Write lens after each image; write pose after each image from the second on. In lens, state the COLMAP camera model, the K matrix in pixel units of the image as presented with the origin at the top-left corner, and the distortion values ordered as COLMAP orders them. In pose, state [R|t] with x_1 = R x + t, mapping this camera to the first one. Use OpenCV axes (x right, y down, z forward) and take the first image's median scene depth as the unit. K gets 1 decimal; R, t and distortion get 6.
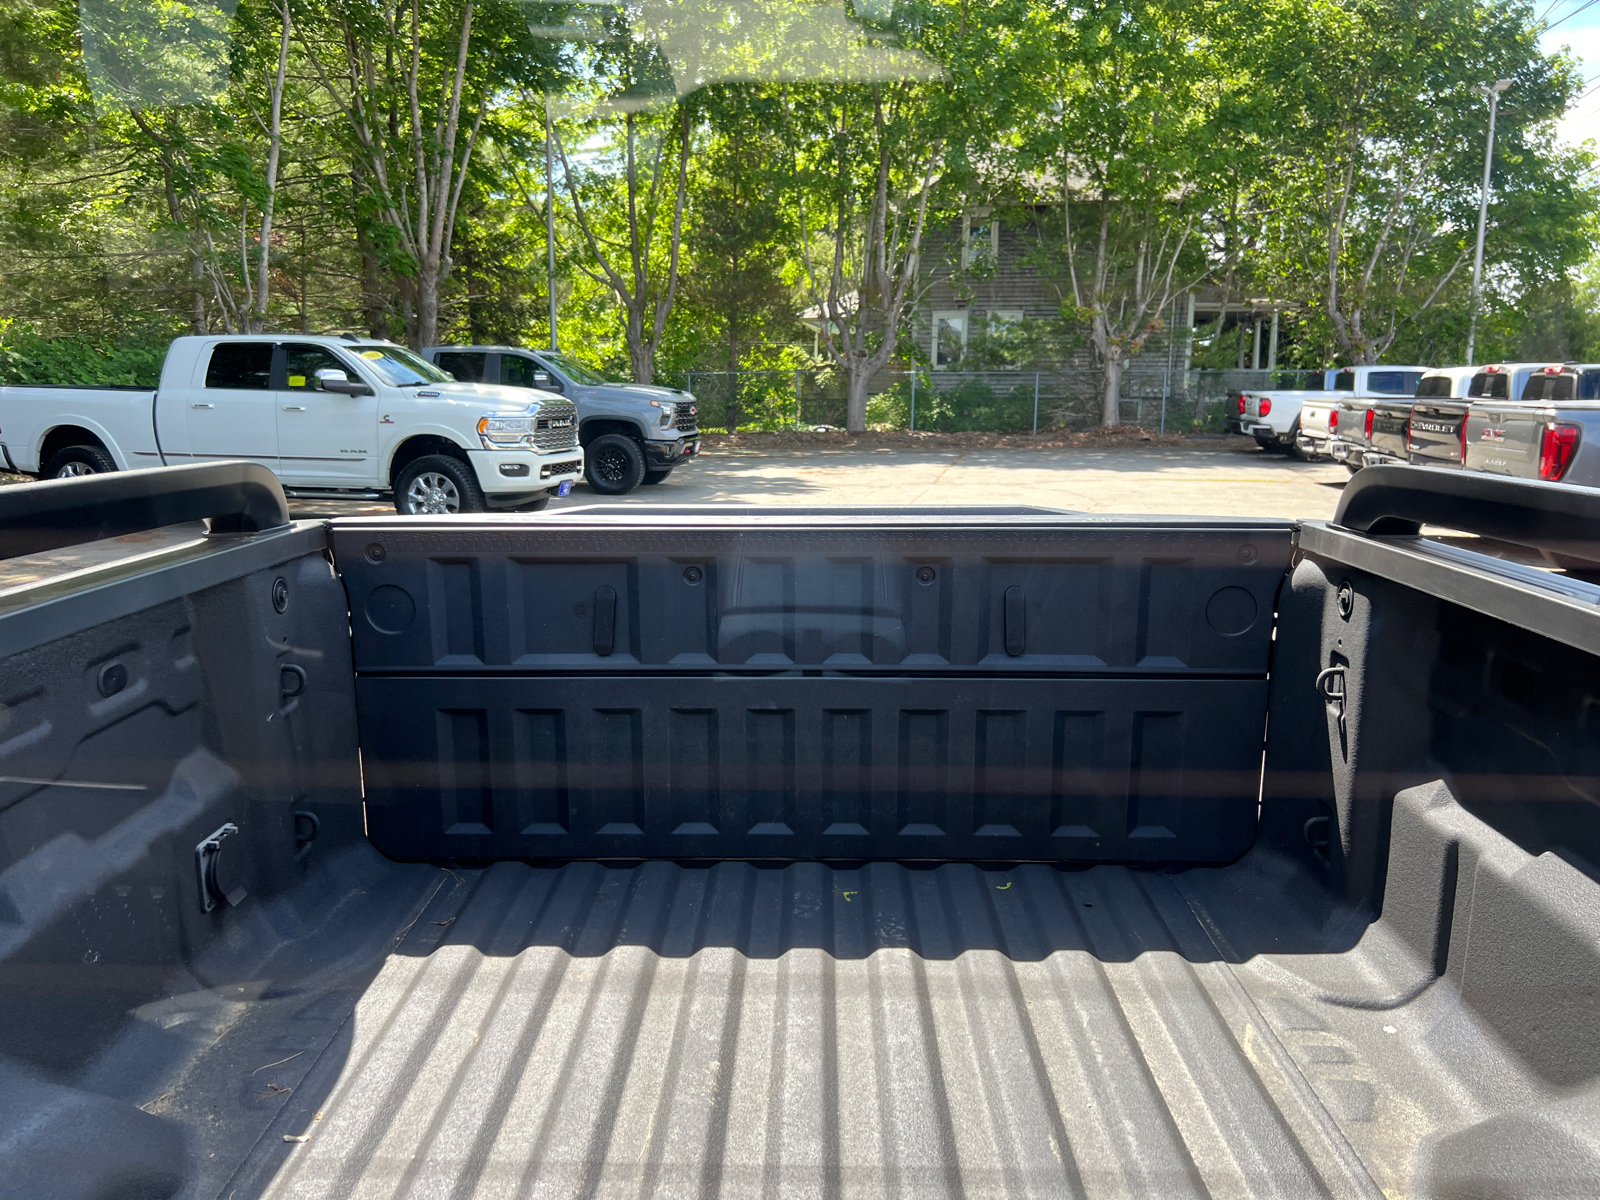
lens RADIAL K [[1223.0, 0, 783.9], [0, 1223.0, 622.8], [0, 0, 1]] dist [0.048225, -0.062255]
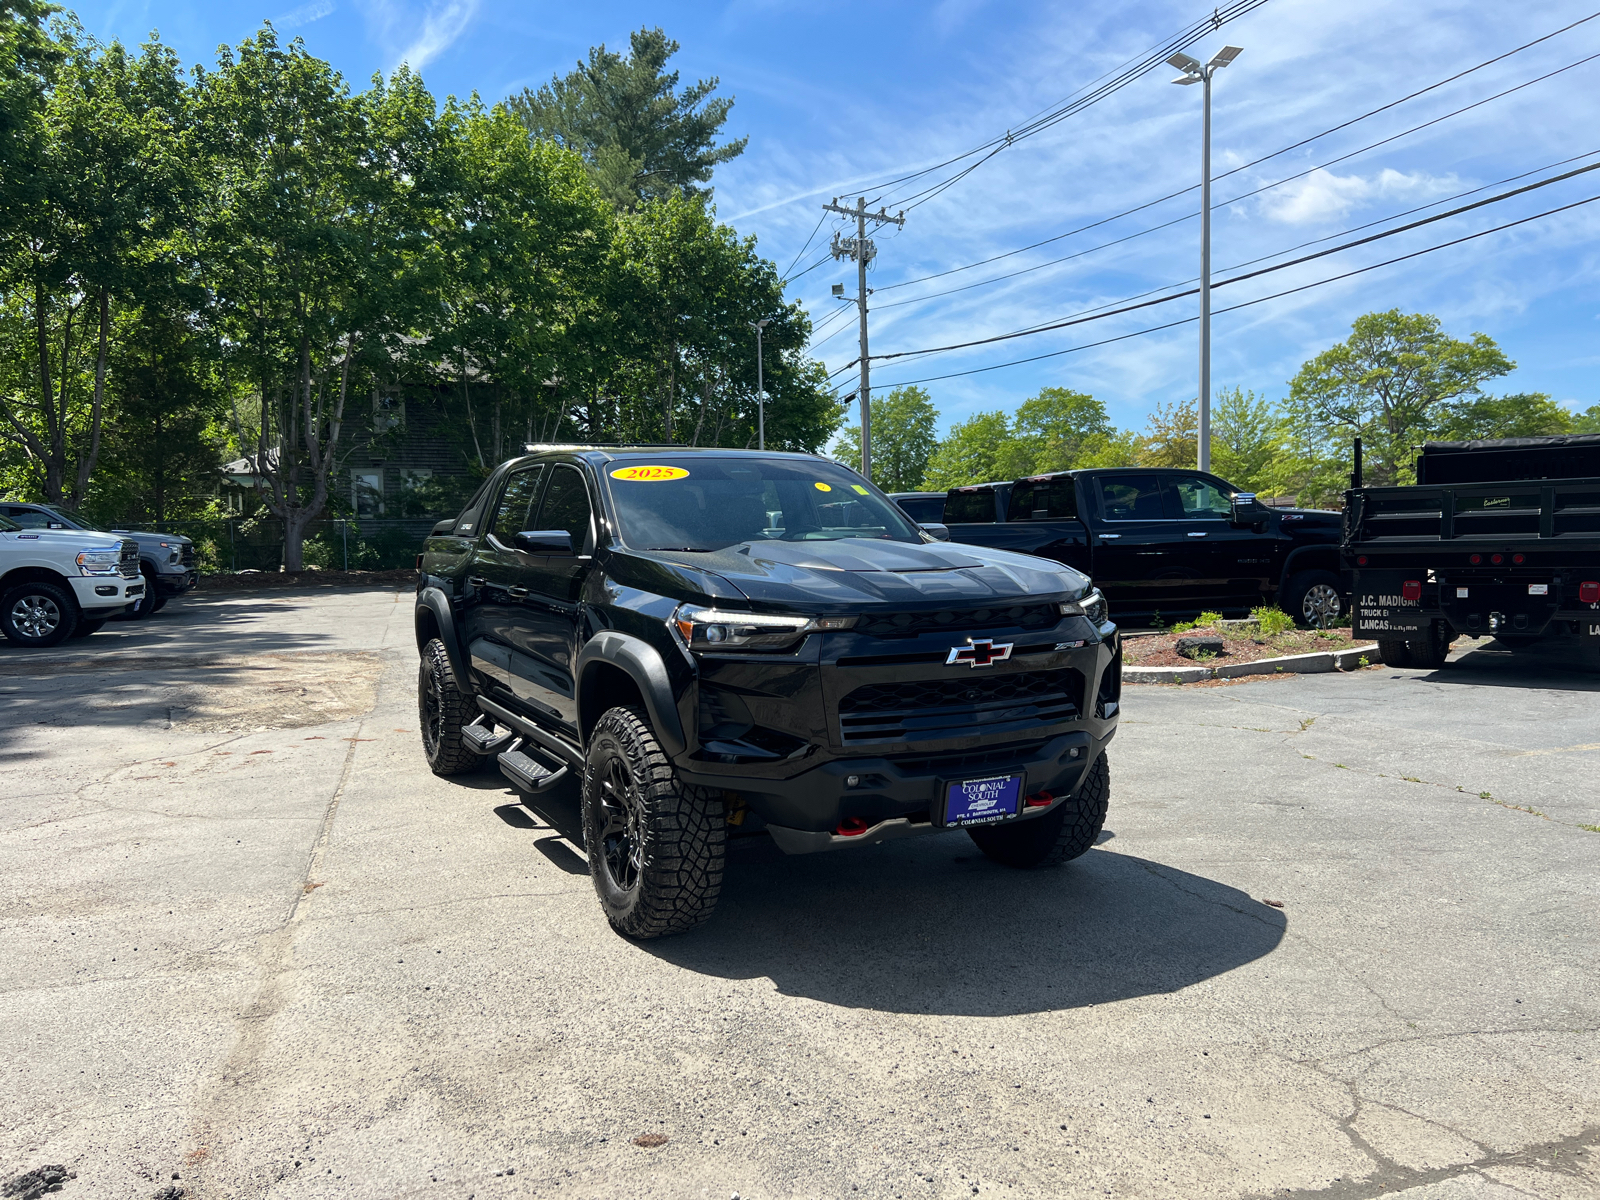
lens RADIAL K [[1210.7, 0, 800.0], [0, 1210.7, 600.0], [0, 0, 1]] dist [0.052161, -0.060594]
pose [[0.874317, -0.045708, 0.483197, -0.082310], [0.111794, 0.987752, -0.108850, 0.046321], [-0.472304, 0.149188, 0.868719, -0.206320]]
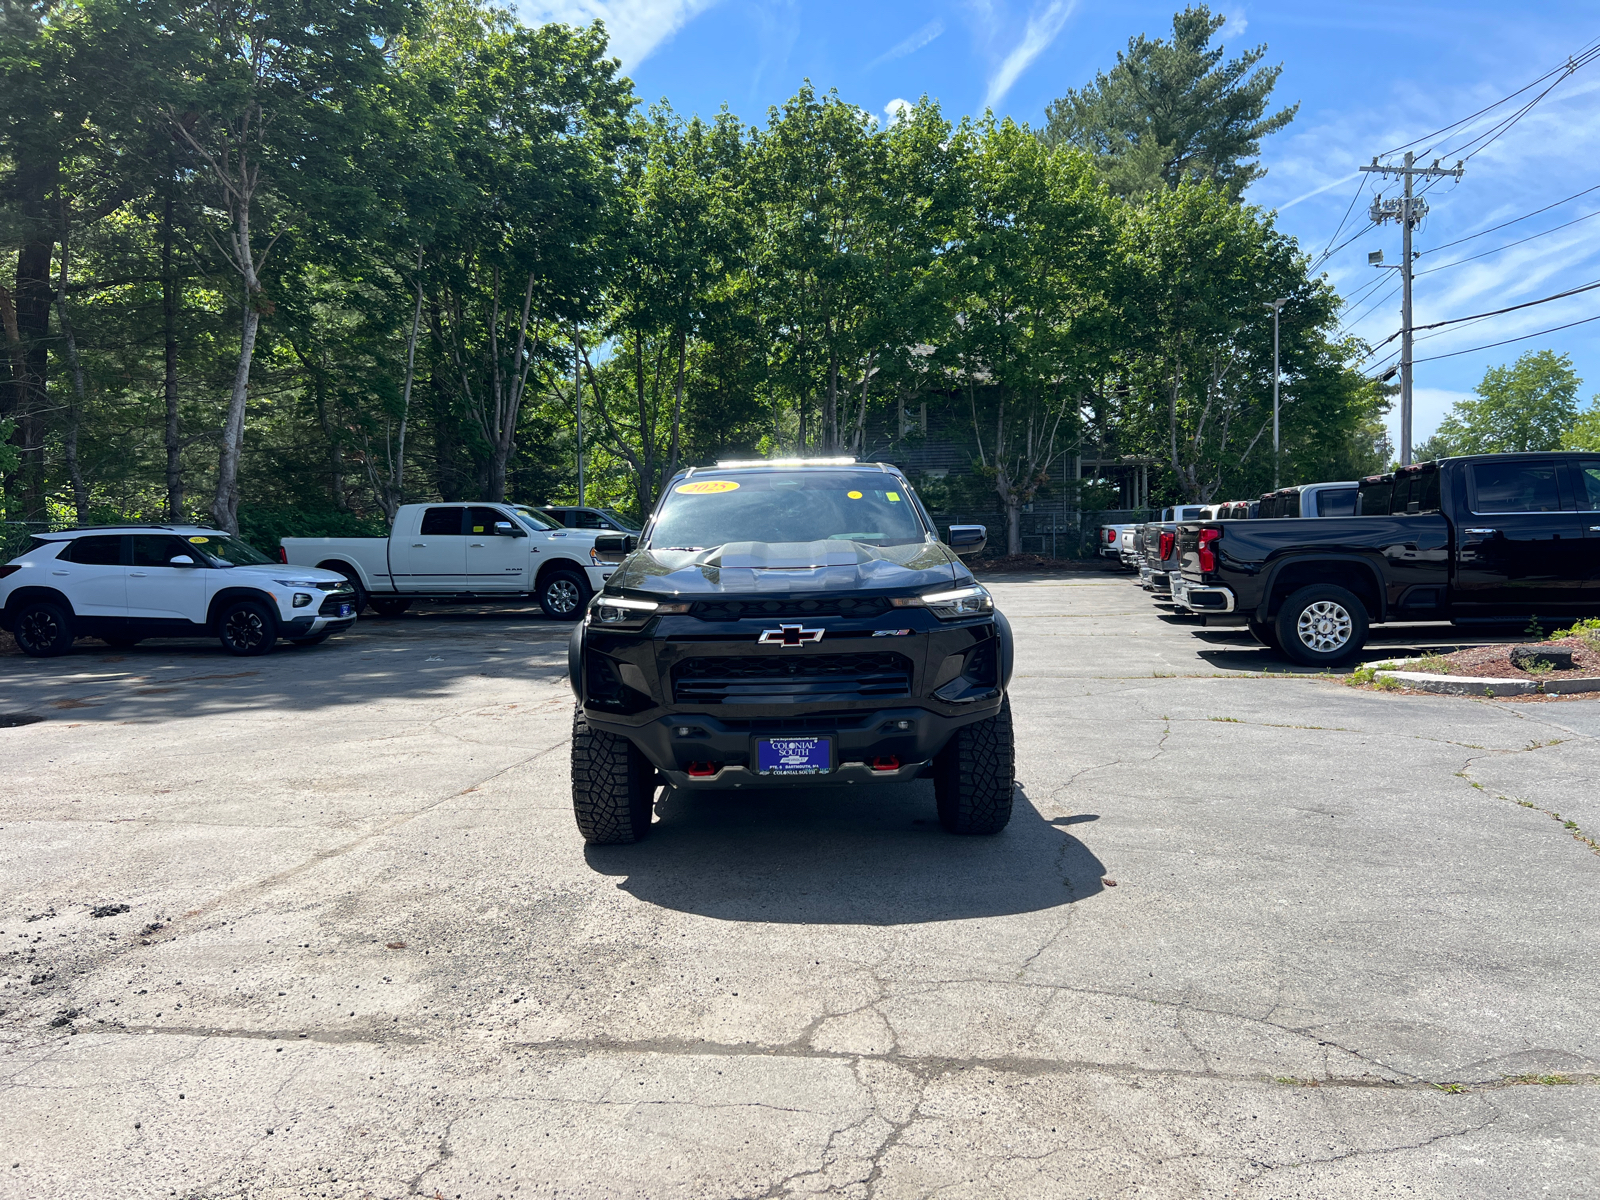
lens RADIAL K [[1203.7, 0, 807.1], [0, 1203.7, 601.2], [0, 0, 1]] dist [0.057559, -0.067492]
pose [[0.998770, -0.027288, 0.041397, -0.008681], [0.032689, 0.990173, -0.135975, 0.056749], [-0.037280, 0.137161, 0.989847, -0.257332]]
